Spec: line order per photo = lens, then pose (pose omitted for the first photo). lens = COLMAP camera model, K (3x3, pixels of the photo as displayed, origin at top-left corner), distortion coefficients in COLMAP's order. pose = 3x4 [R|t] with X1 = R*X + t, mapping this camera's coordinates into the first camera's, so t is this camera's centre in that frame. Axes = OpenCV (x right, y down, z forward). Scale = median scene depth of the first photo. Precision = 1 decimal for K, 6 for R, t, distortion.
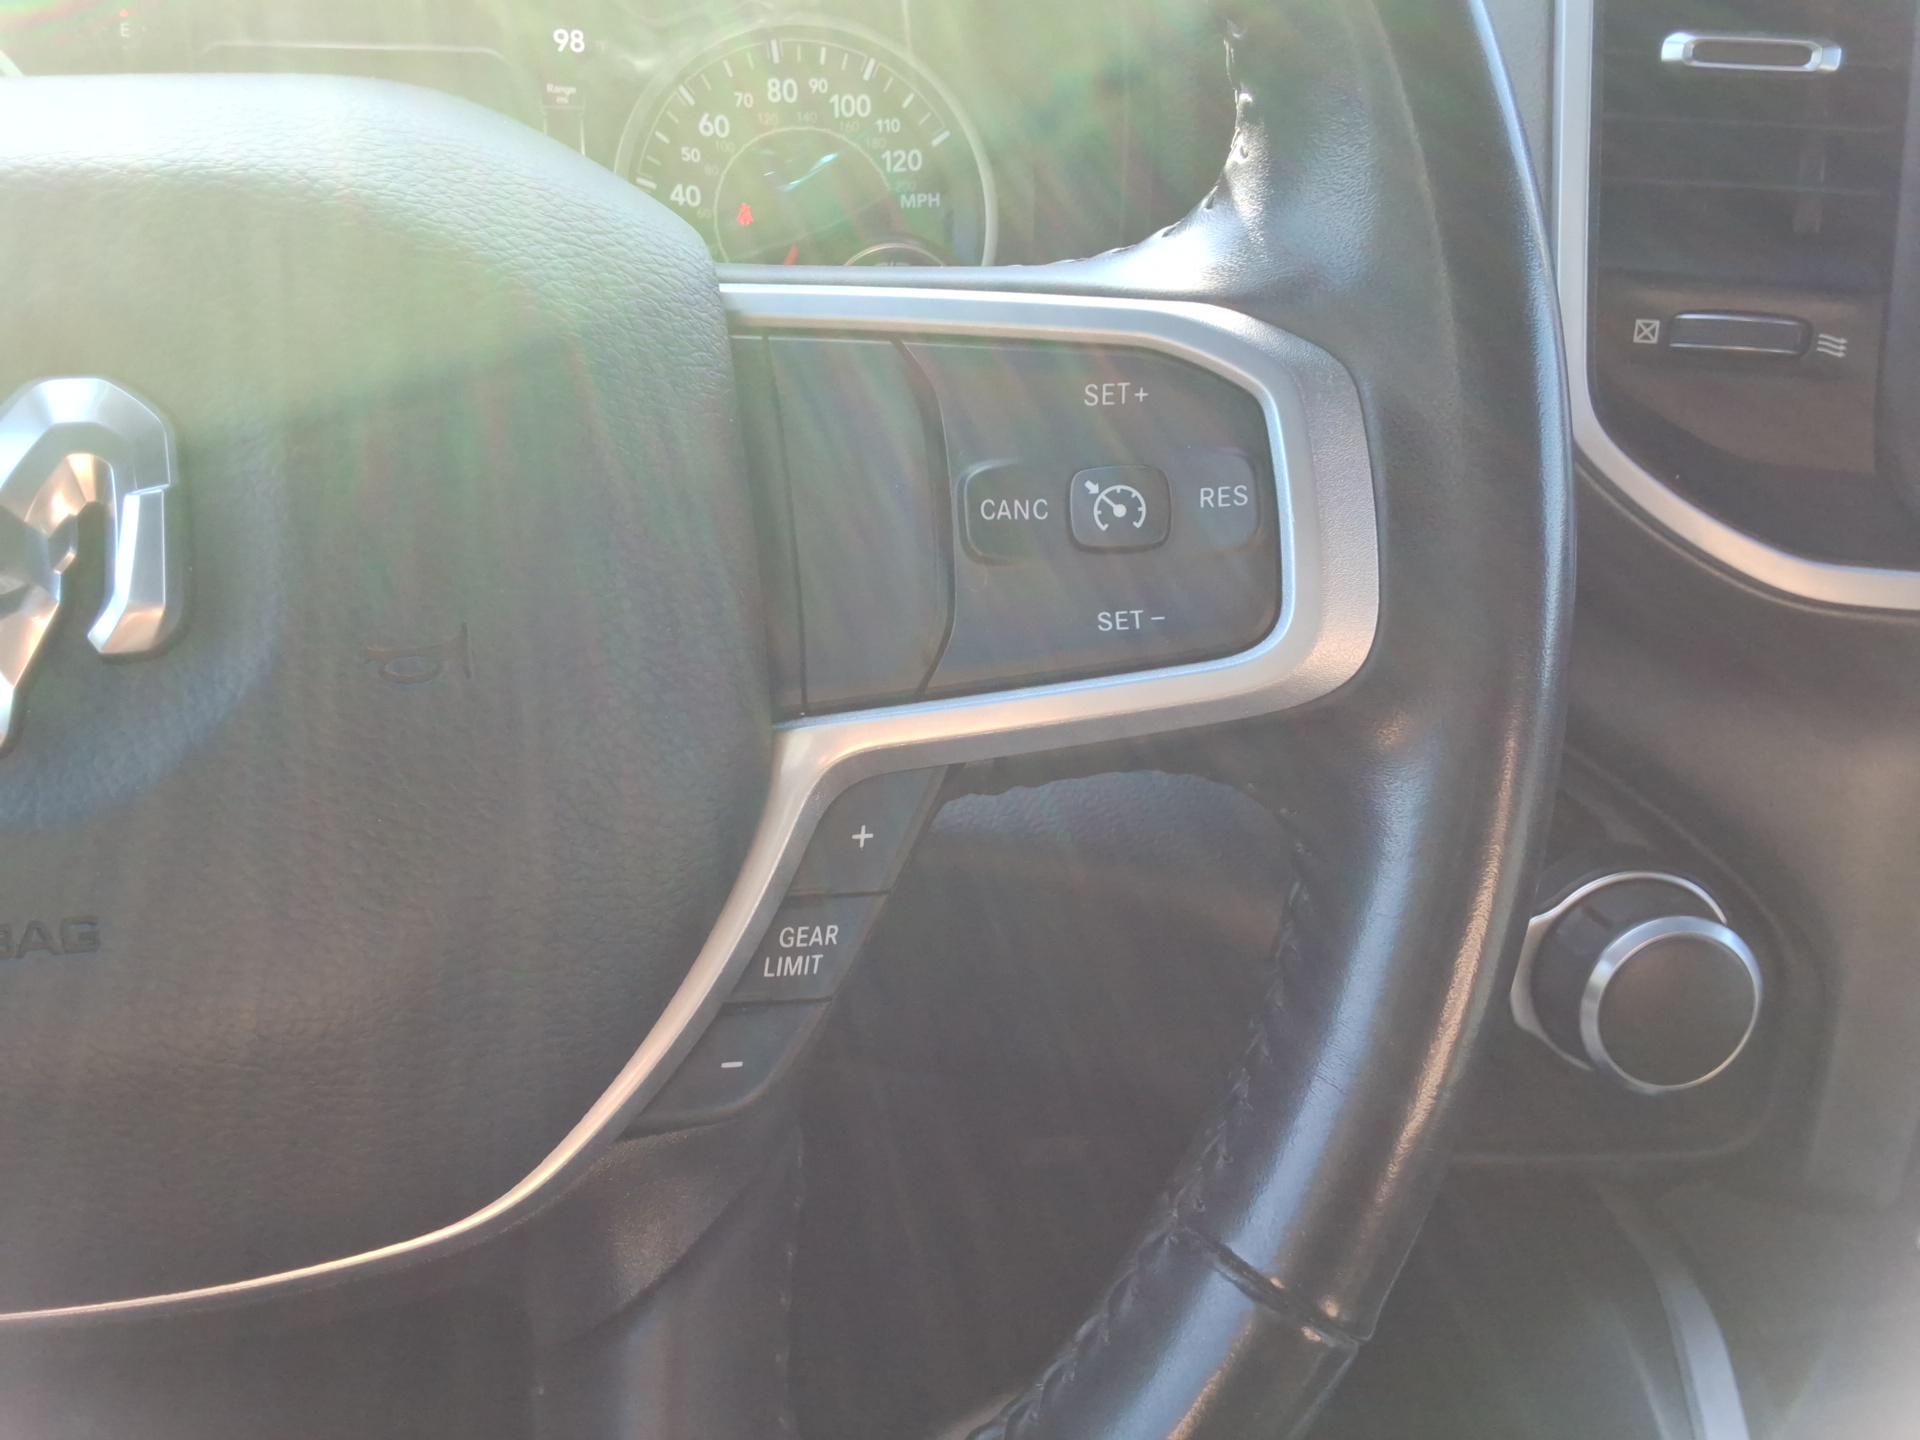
lens RADIAL K [[1517.6, 0, 955.3], [0, 1517.6, 739.8], [0, 0, 1]] dist [0.068616, -0.105260]
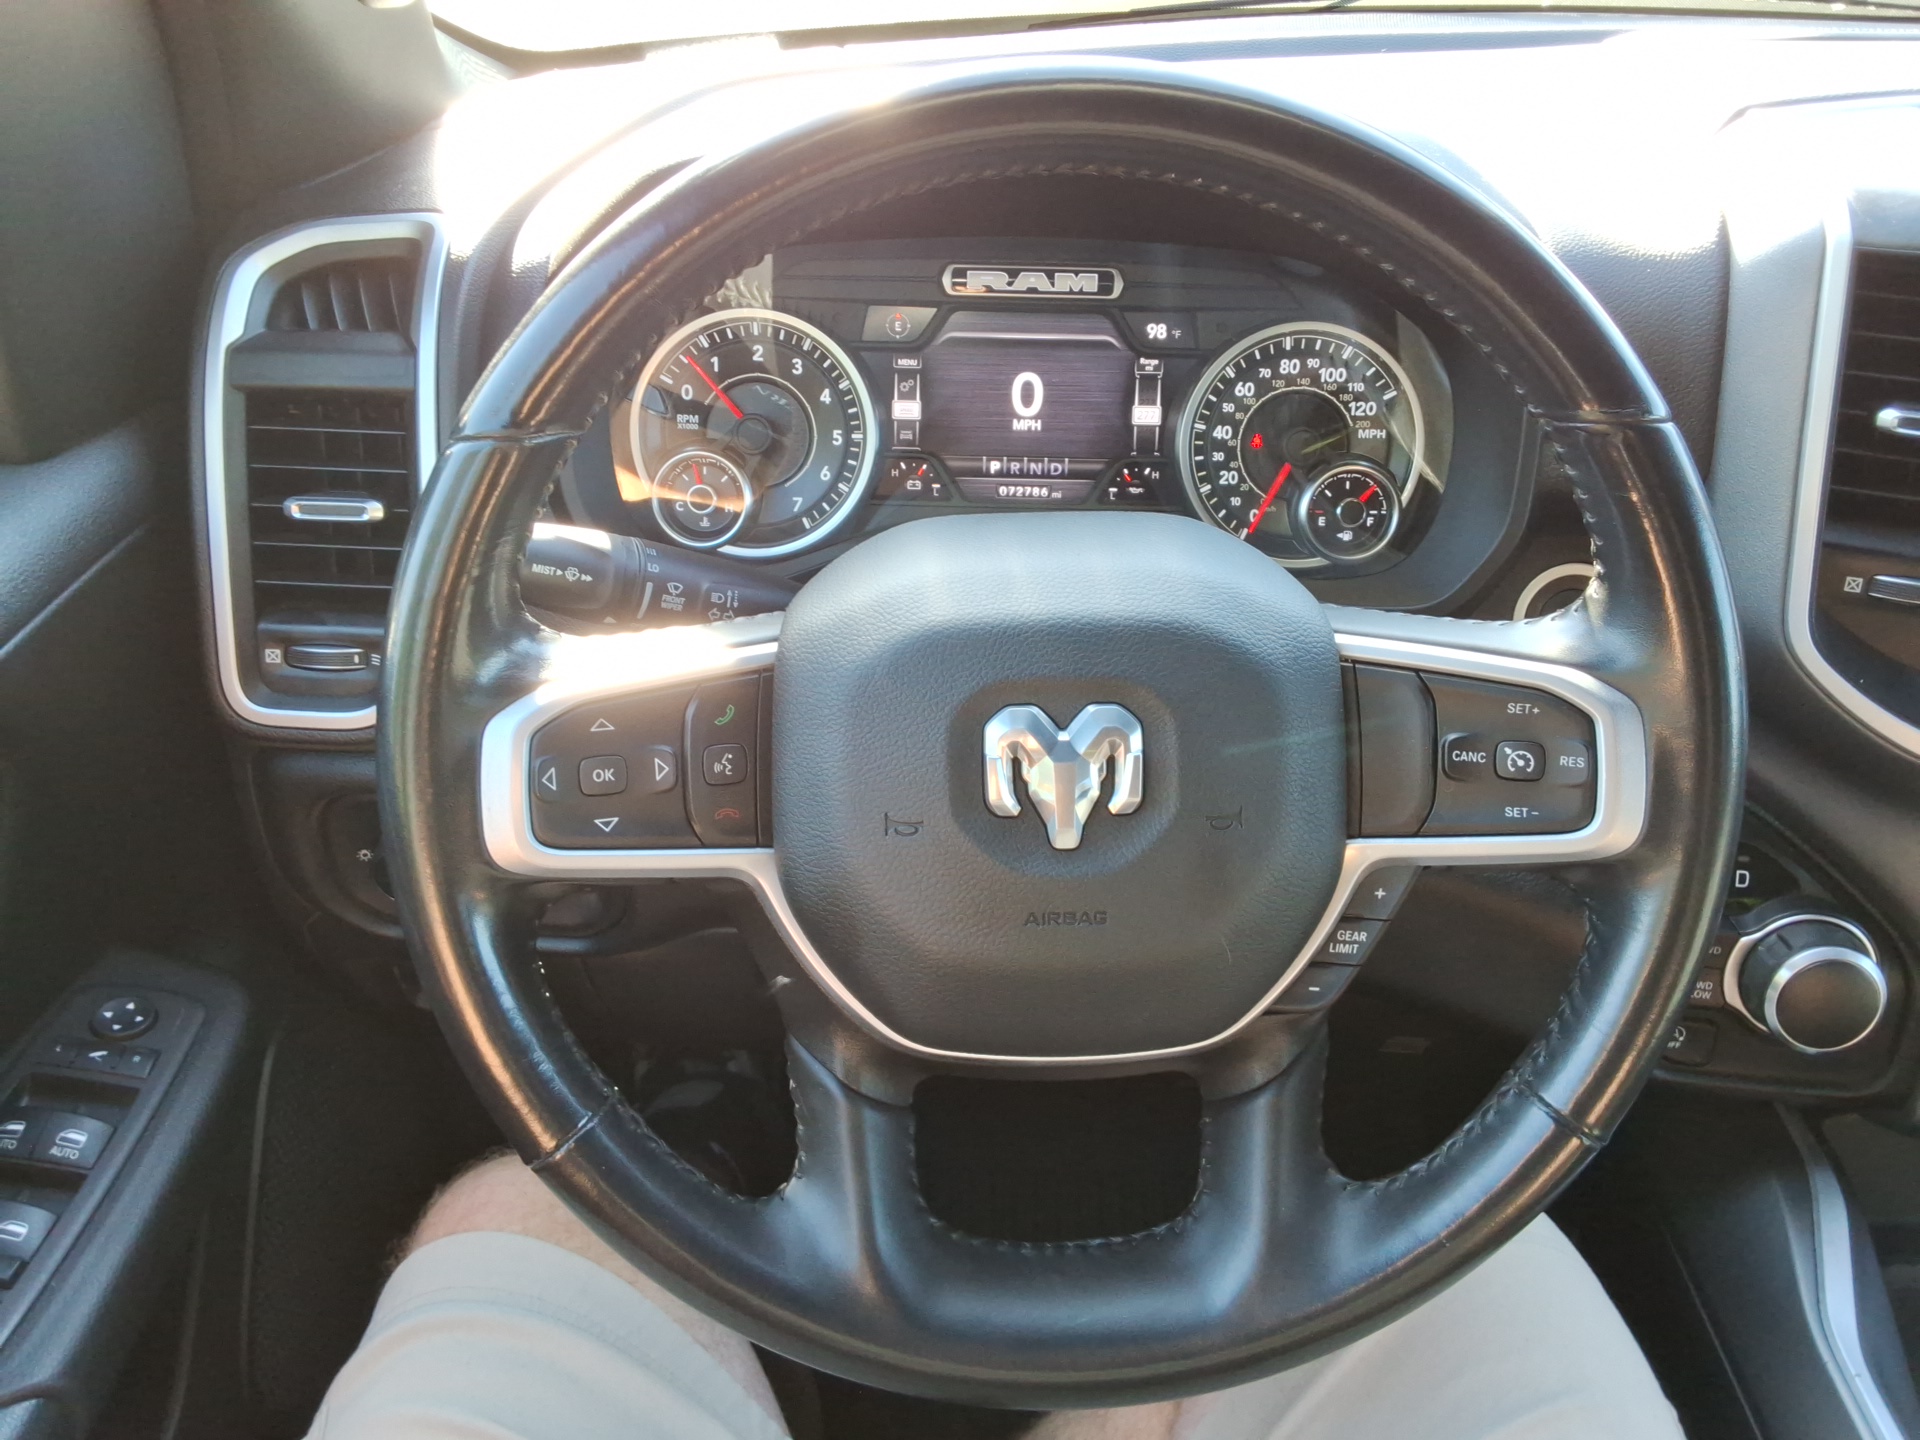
lens RADIAL K [[1494.0, 0, 952.5], [0, 1494.0, 726.3], [0, 0, 1]] dist [0.056358, -0.066569]
pose [[0.980961, 0.076352, -0.178564, -0.150448], [-0.063494, 0.995034, 0.076655, -0.152548], [0.183530, -0.063858, 0.980938, -0.613546]]
